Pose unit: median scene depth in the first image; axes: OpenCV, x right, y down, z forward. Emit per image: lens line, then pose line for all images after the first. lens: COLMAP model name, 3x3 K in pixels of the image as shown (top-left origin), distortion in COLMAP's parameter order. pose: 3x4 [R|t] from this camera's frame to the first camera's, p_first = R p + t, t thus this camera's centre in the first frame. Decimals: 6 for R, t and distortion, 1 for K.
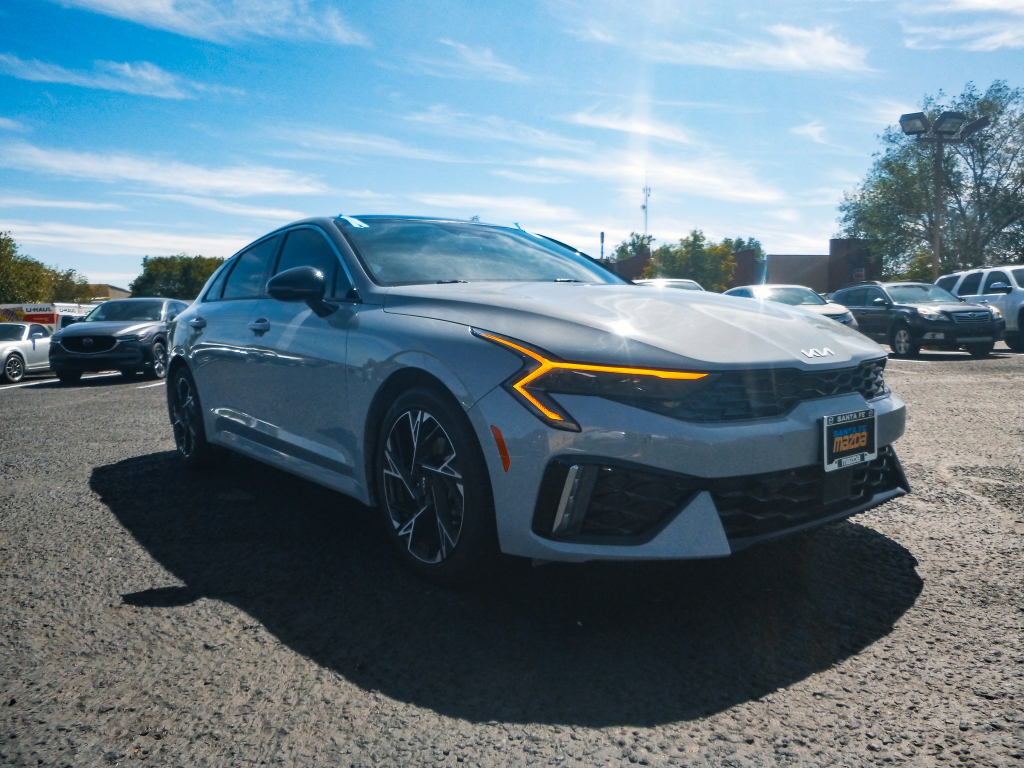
lens RADIAL K [[756.4, 0, 510.6], [0, 756.4, 379.1], [0, 0, 1]] dist [-0.034018, -0.000552]
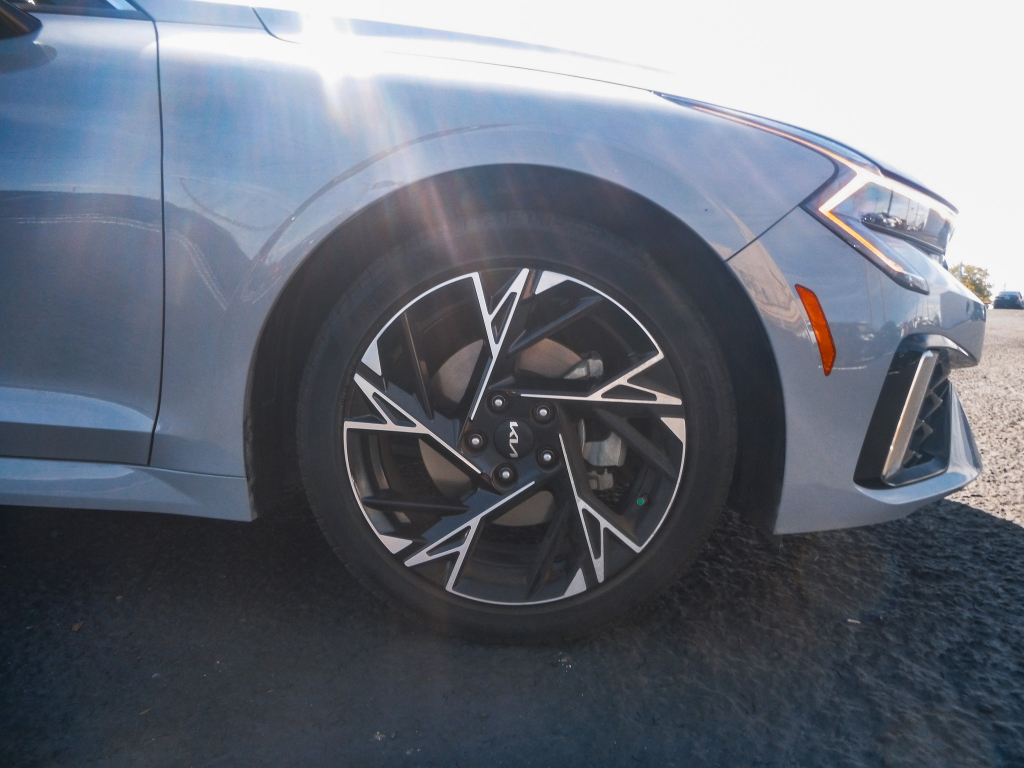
lens RADIAL K [[756.4, 0, 510.6], [0, 756.4, 379.1], [0, 0, 1]] dist [-0.034018, -0.000552]
pose [[0.658077, -0.034476, 0.752161, -0.474229], [0.012546, 0.999315, 0.034827, 0.093837], [-0.752846, -0.013482, 0.658058, 0.738768]]
